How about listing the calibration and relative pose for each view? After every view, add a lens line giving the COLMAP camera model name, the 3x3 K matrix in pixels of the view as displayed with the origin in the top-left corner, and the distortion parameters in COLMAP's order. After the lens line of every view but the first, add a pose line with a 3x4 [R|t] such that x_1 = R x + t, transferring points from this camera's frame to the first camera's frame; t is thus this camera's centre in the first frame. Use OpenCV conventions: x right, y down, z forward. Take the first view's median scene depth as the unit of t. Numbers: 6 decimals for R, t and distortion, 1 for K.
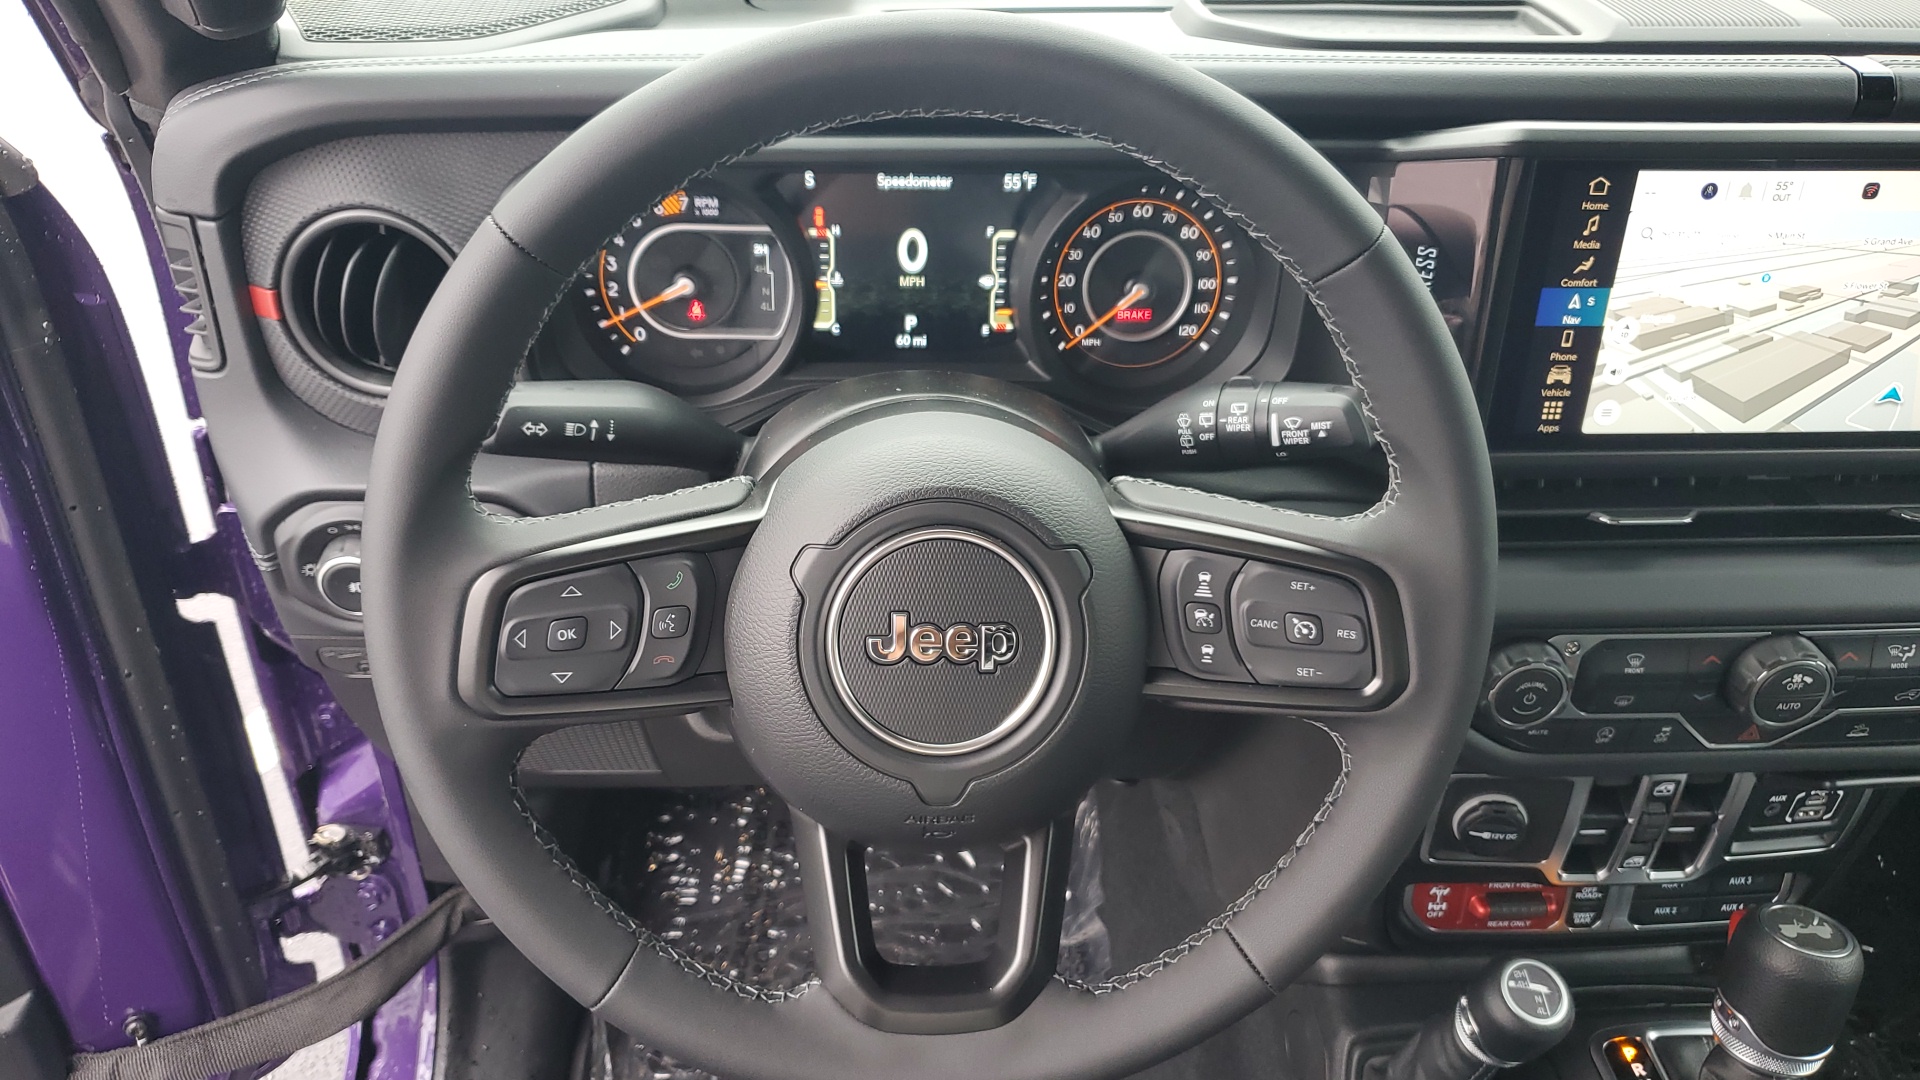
lens RADIAL K [[1472.8, 0, 950.7], [0, 1472.8, 562.8], [0, 0, 1]] dist [0.036669, -0.044124]
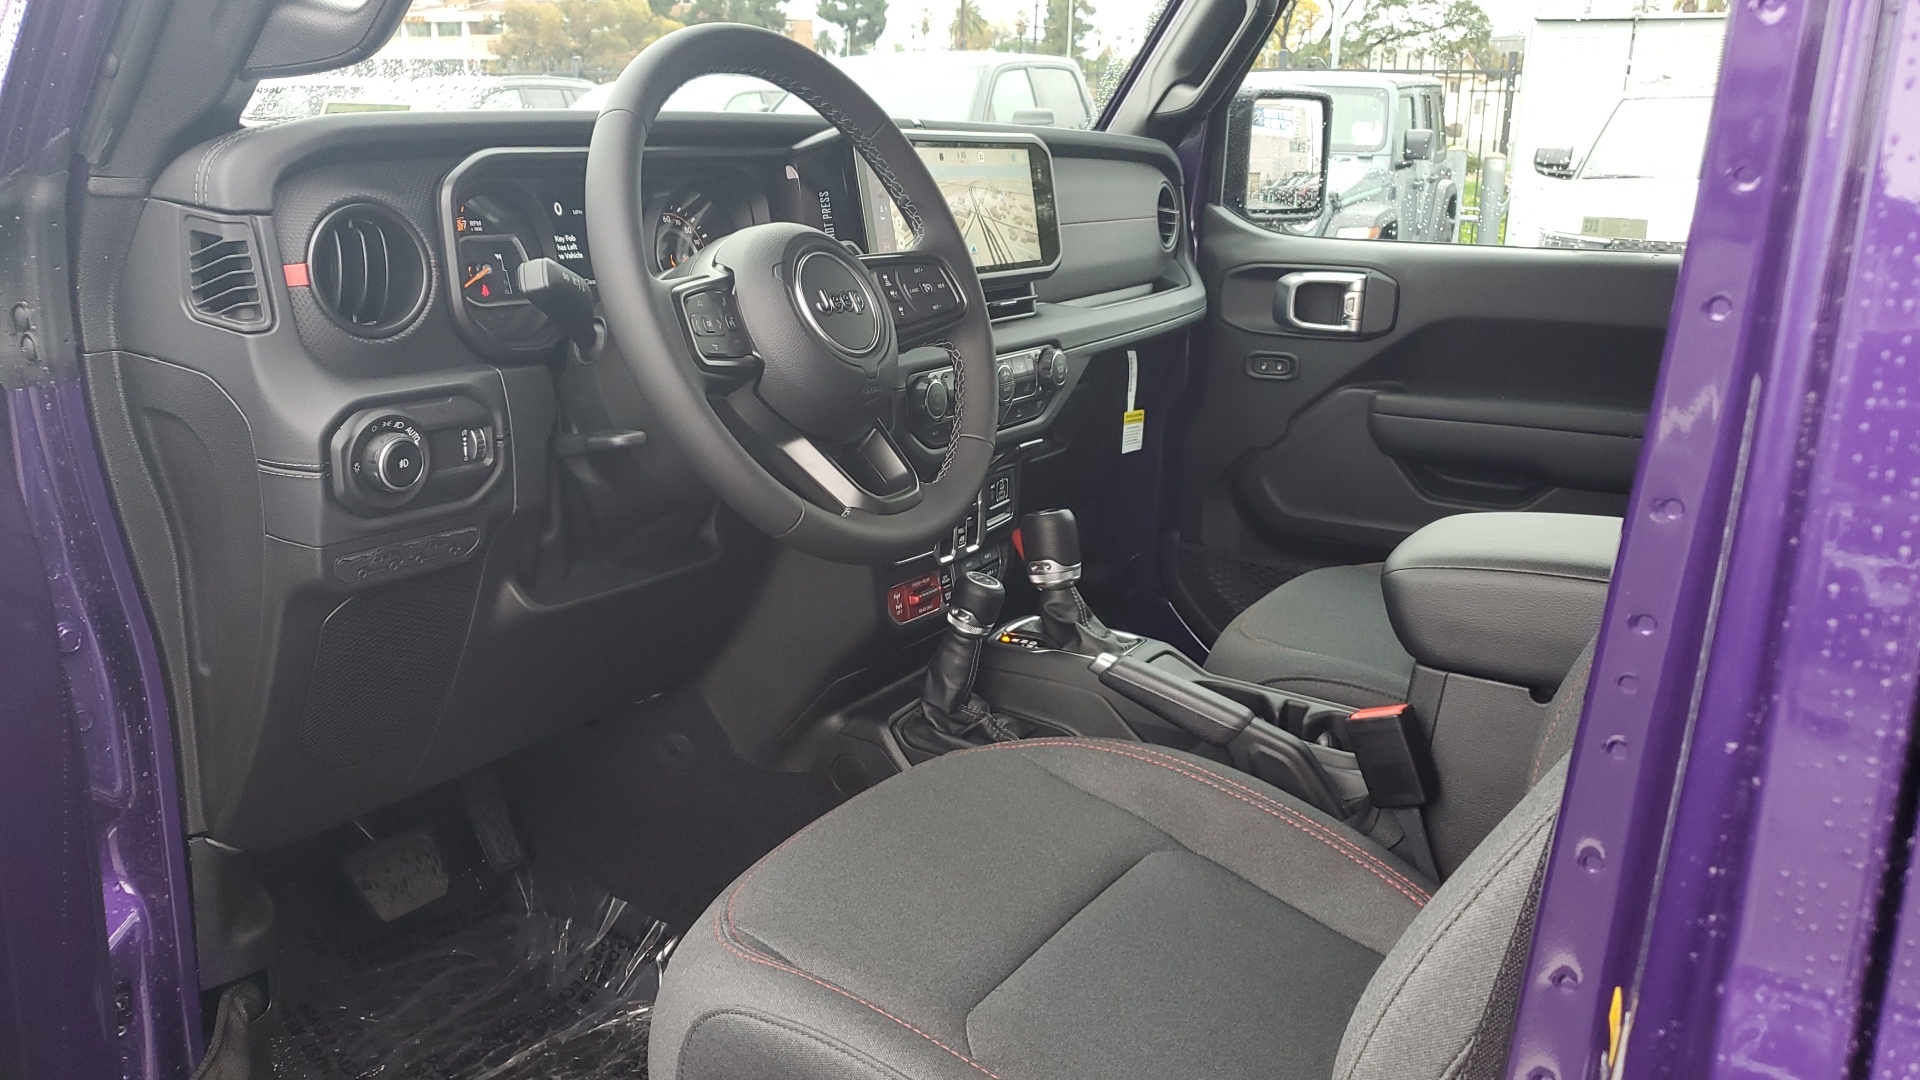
lens RADIAL K [[1472.8, 0, 918.6], [0, 1472.8, 516.0], [0, 0, 1]] dist [0.036669, -0.044124]
pose [[0.598994, -0.216177, 0.771021, -1.144618], [0.491054, 0.859734, -0.140443, 0.472831], [-0.632512, 0.462737, 0.621130, -0.142002]]
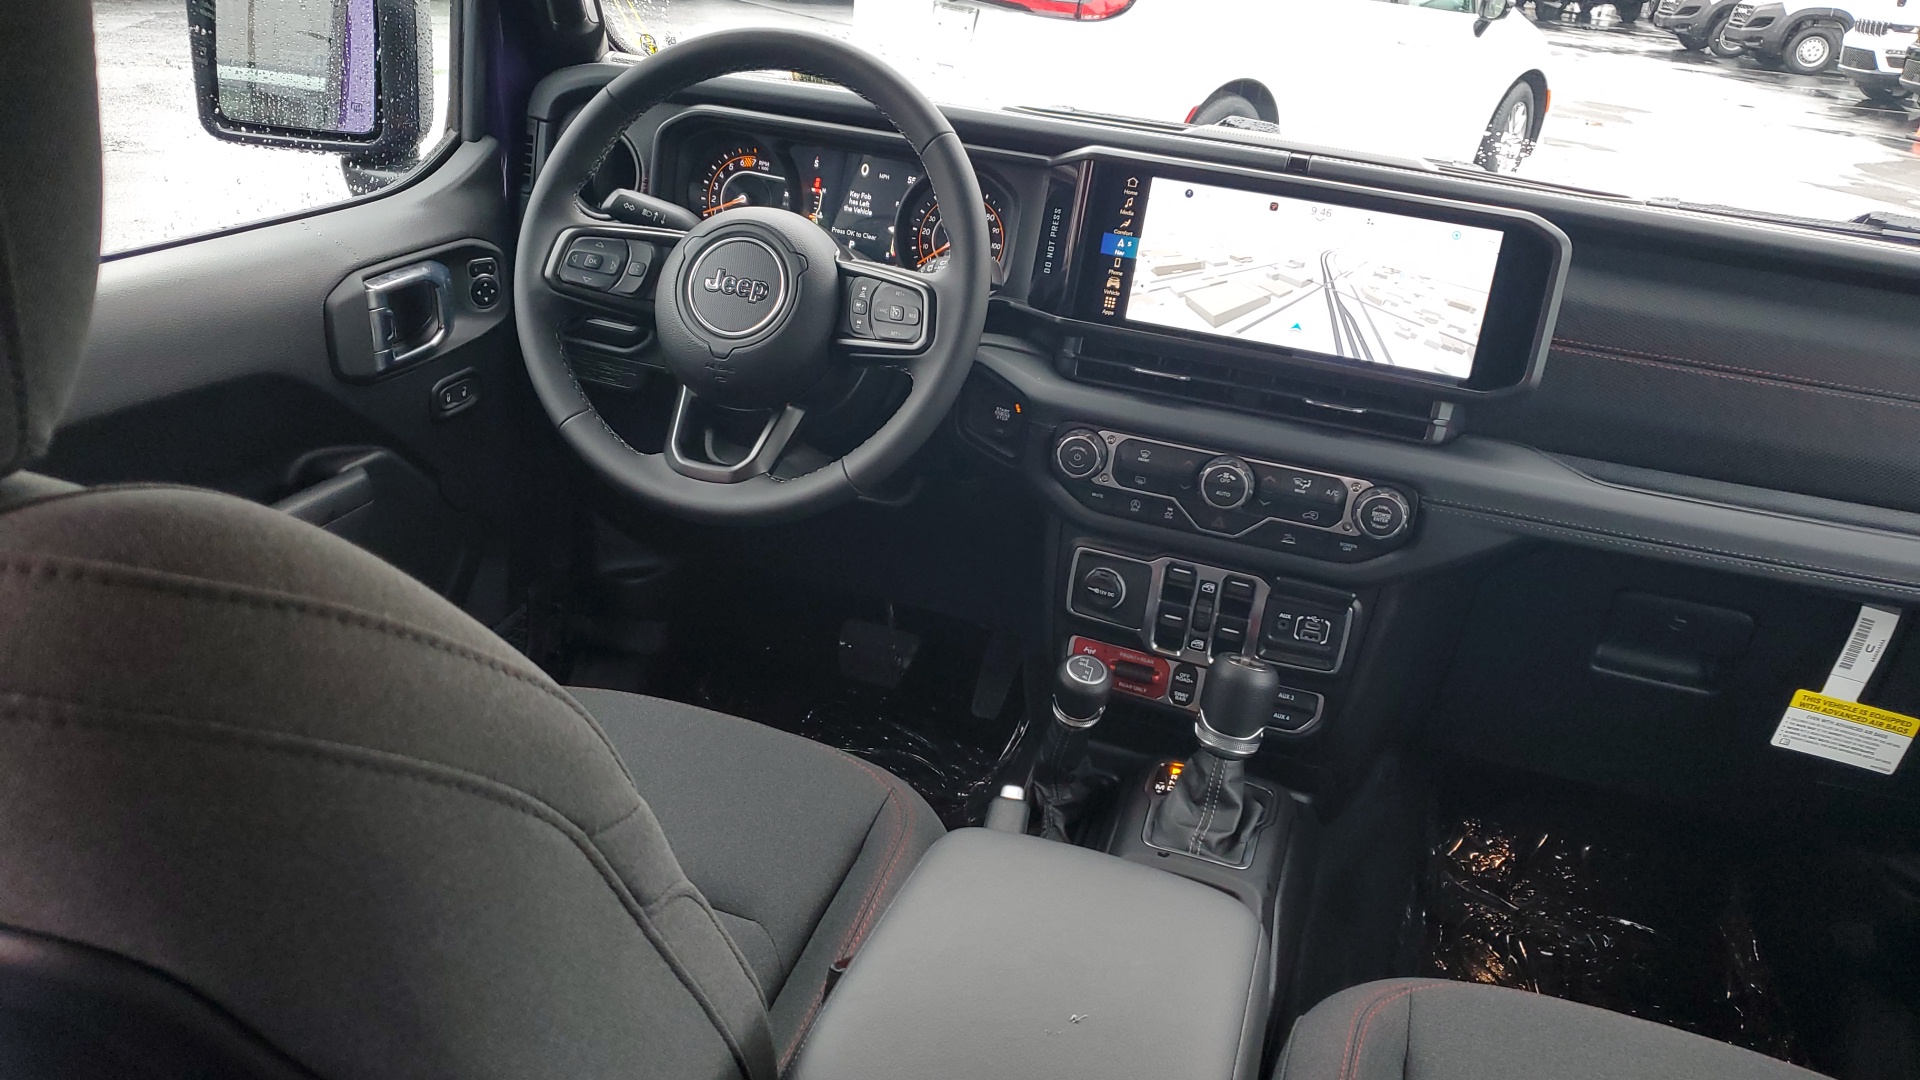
lens RADIAL K [[1472.8, 0, 944.1], [0, 1472.8, 546.0], [0, 0, 1]] dist [0.036669, -0.044124]
pose [[0.926245, 0.206125, -0.315568, 0.796804], [-0.279155, 0.937697, -0.206876, 0.588760], [0.253264, 0.279710, 0.926077, -0.662288]]
